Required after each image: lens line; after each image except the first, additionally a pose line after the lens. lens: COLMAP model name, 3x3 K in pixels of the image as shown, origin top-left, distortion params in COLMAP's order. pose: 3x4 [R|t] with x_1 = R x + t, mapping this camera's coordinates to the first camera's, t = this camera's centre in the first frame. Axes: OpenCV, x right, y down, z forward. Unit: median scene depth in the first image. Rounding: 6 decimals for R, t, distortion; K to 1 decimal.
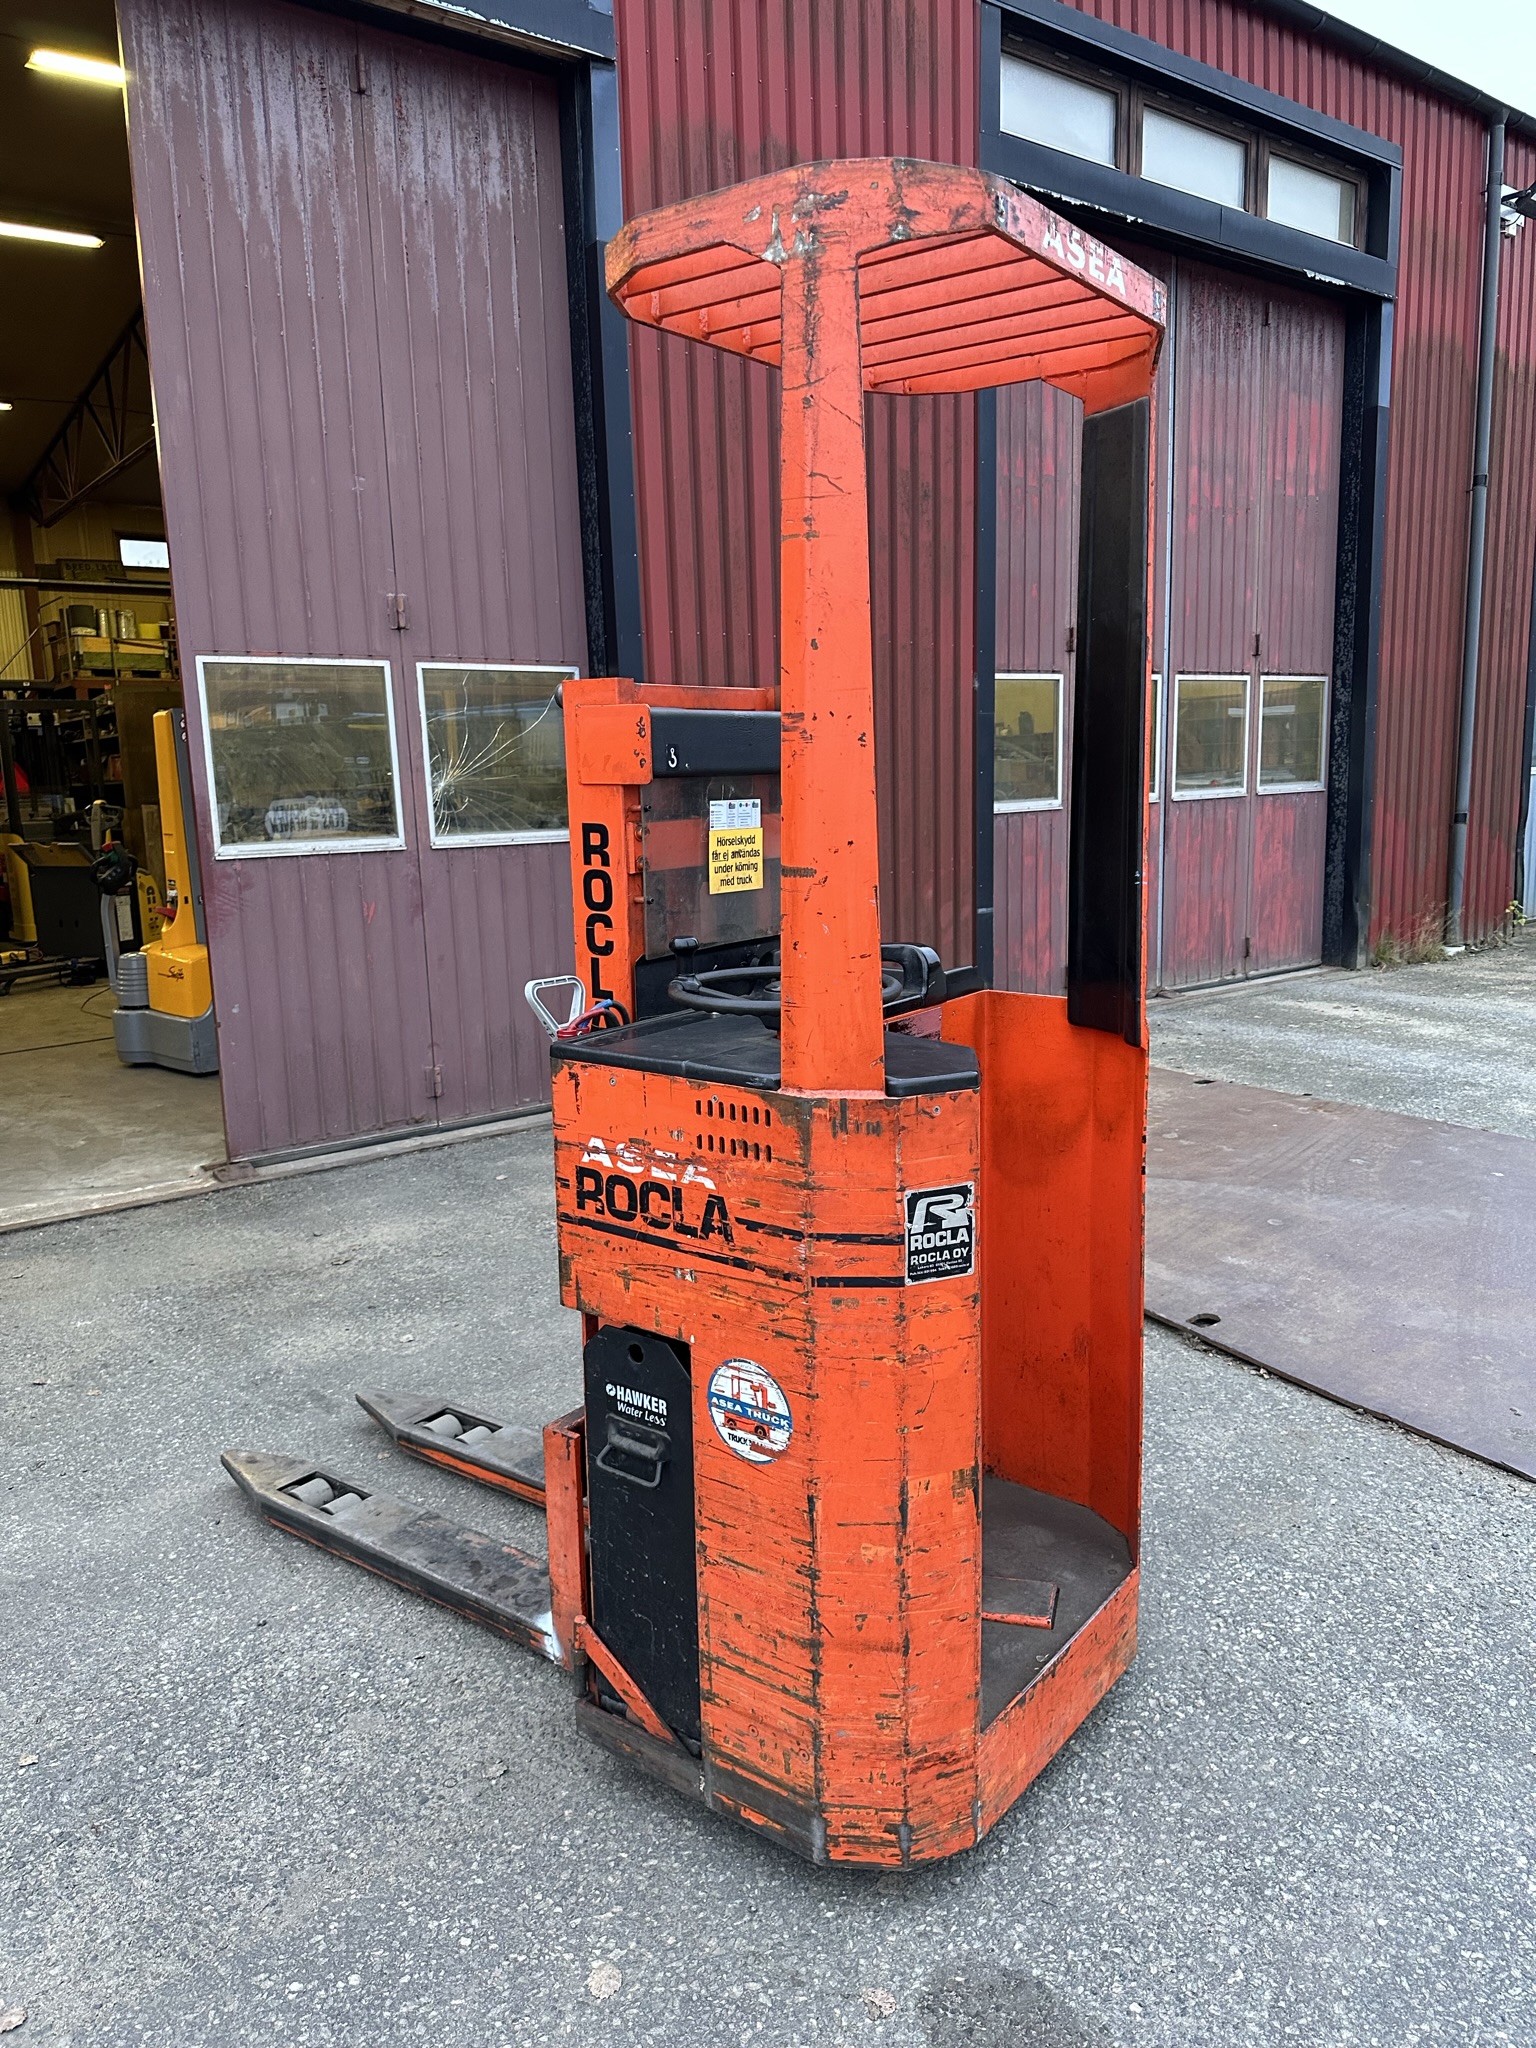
lens RADIAL K [[1445.2, 0, 768.0], [0, 1445.2, 1024.0], [0, 0, 1]] dist [0.055664, -0.070533]
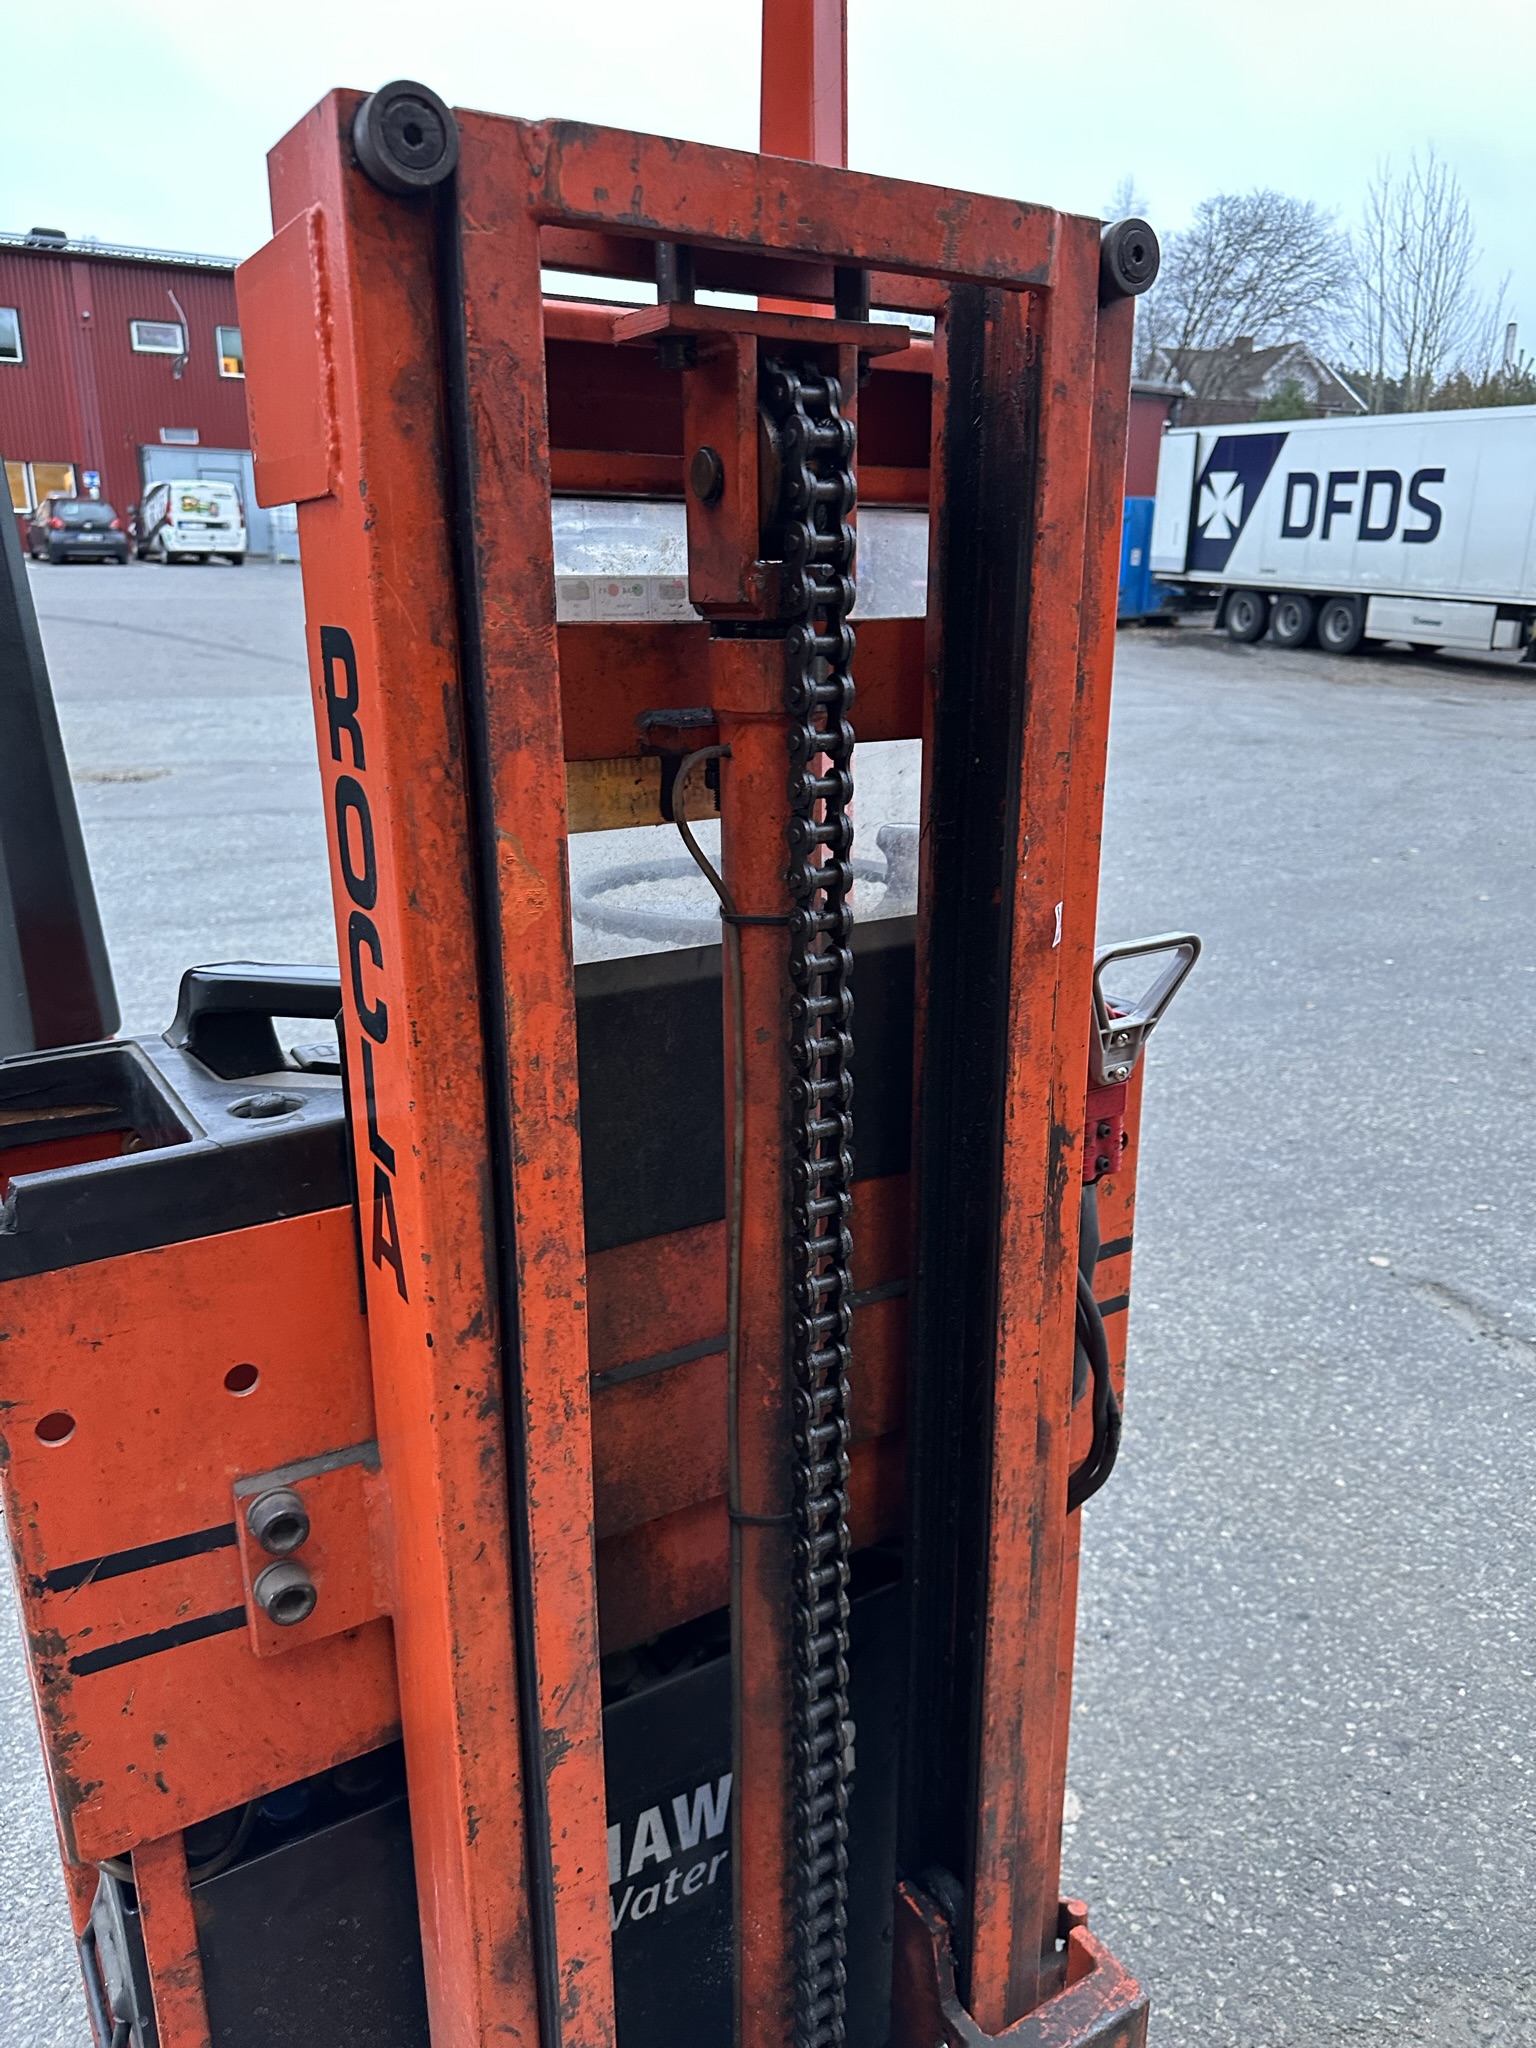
lens RADIAL K [[1478.2, 0, 771.7], [0, 1478.2, 997.3], [0, 0, 1]] dist [-0.000900, -0.003366]
pose [[-0.935404, -0.065072, 0.347541, -0.230587], [0.086888, 0.910476, 0.404330, -0.250014], [-0.342738, 0.408409, -0.846010, 1.629856]]
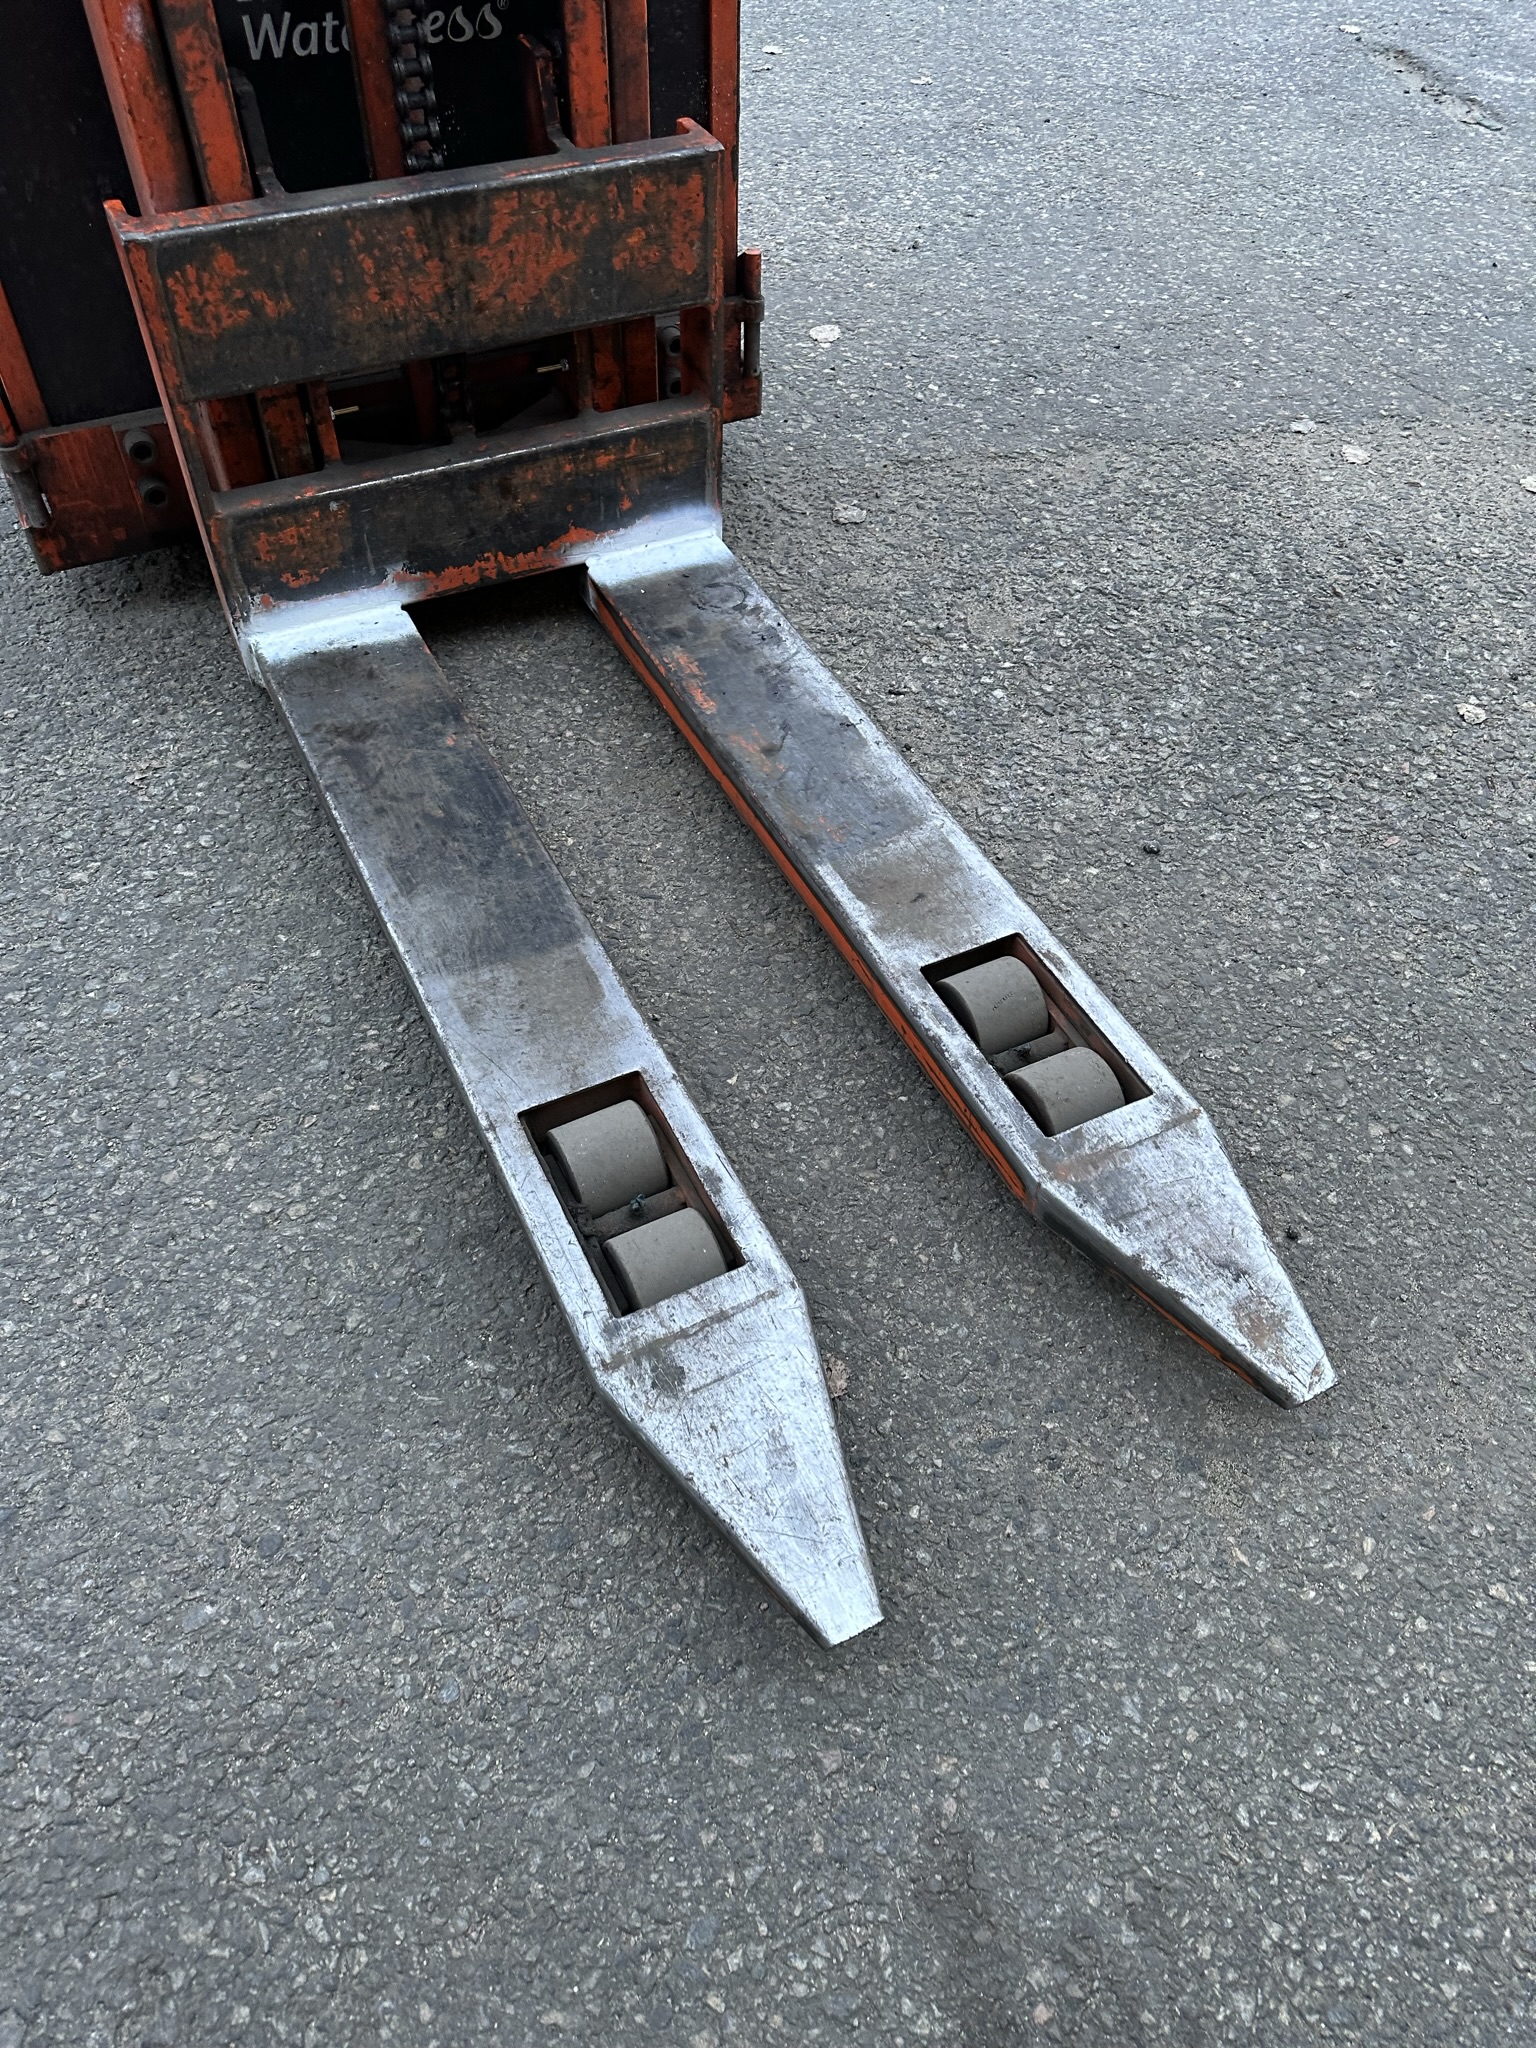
lens RADIAL K [[1451.4, 0, 786.2], [0, 1451.4, 1019.4], [0, 0, 1]] dist [0.036492, -0.034377]
pose [[-0.906877, -0.323001, 0.270638, -0.537564], [0.062827, 0.531425, 0.844772, -0.015529], [-0.416686, 0.783108, -0.461644, 1.877918]]
